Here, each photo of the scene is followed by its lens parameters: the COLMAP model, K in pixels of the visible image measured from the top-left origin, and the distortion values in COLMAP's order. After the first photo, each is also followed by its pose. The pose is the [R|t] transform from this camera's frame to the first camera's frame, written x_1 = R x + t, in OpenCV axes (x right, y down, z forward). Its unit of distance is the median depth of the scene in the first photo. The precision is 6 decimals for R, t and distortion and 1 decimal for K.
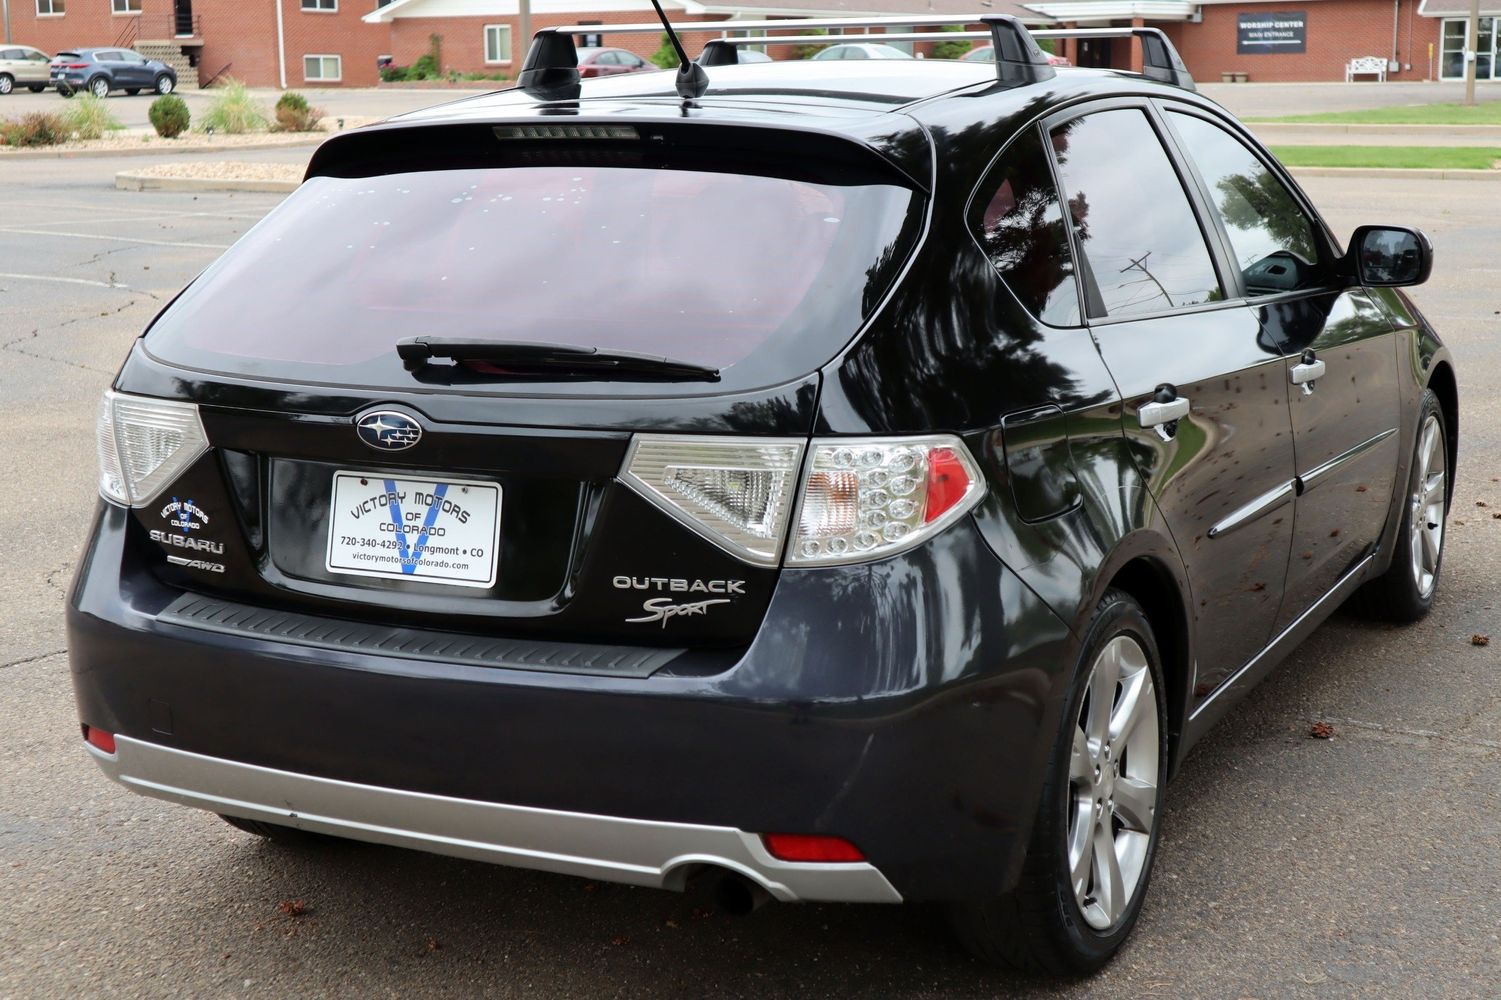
lens RADIAL K [[2687.8, 0, 750.5], [0, 2687.8, 500.0], [0, 0, 1]] dist [-0.024140, 0.222250]
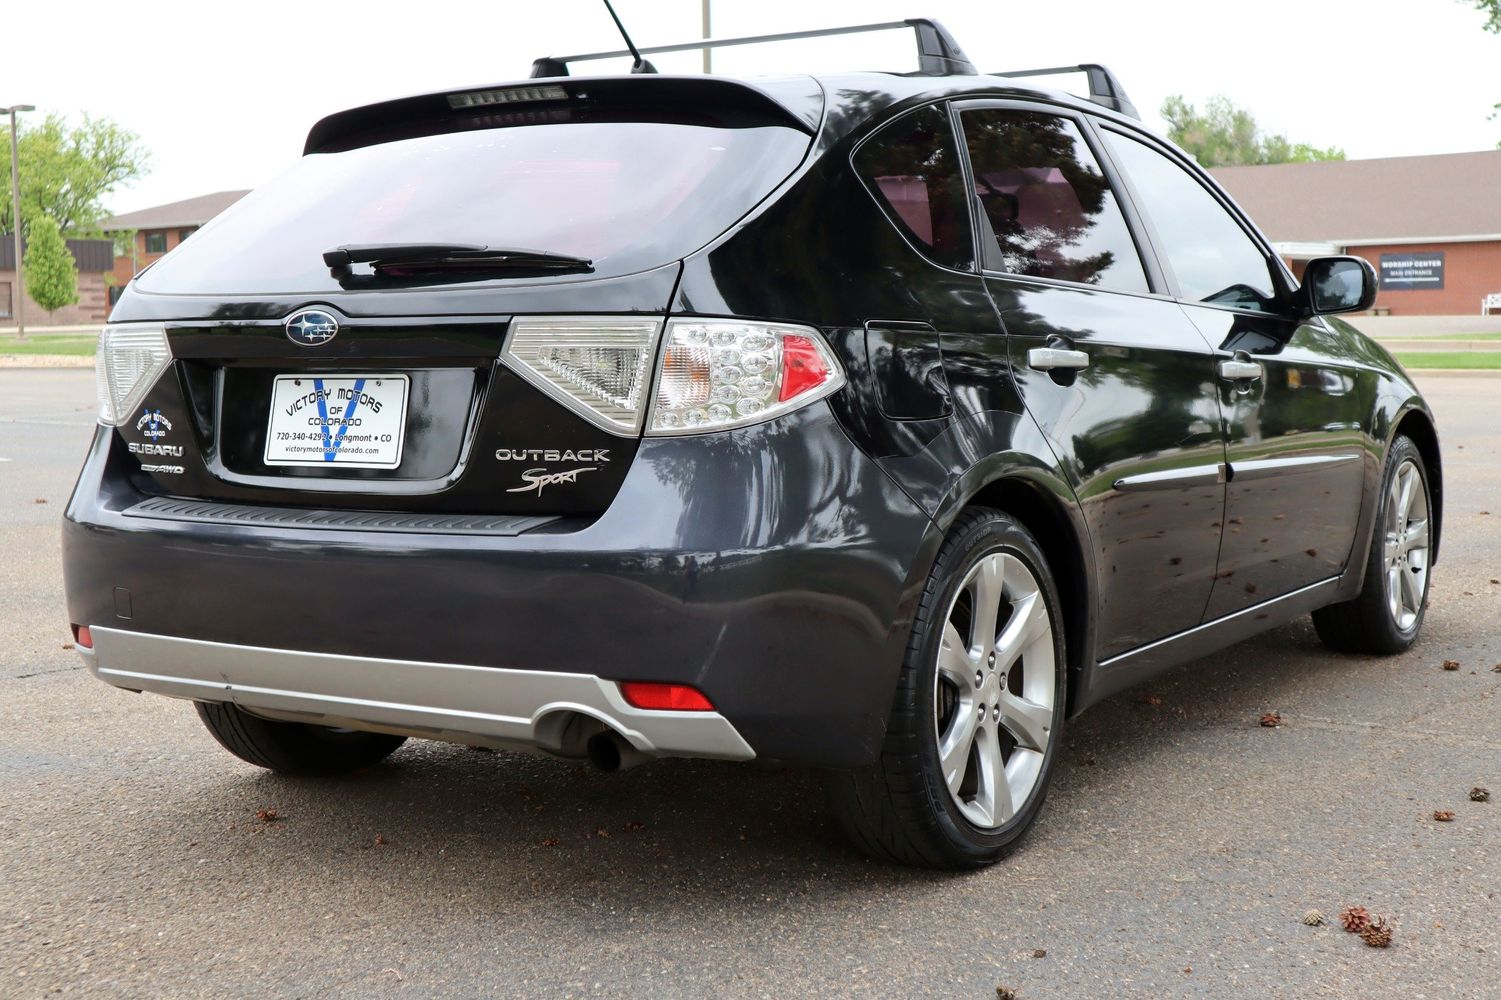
lens RADIAL K [[2404.3, 0, 750.5], [0, 2404.3, 500.0], [0, 0, 1]] dist [0.004906, 0.145846]
pose [[0.993640, 0.008566, -0.112279, 0.150905], [-0.021310, 0.993389, -0.112798, 0.145892], [0.110570, 0.114473, 0.987254, 0.039891]]
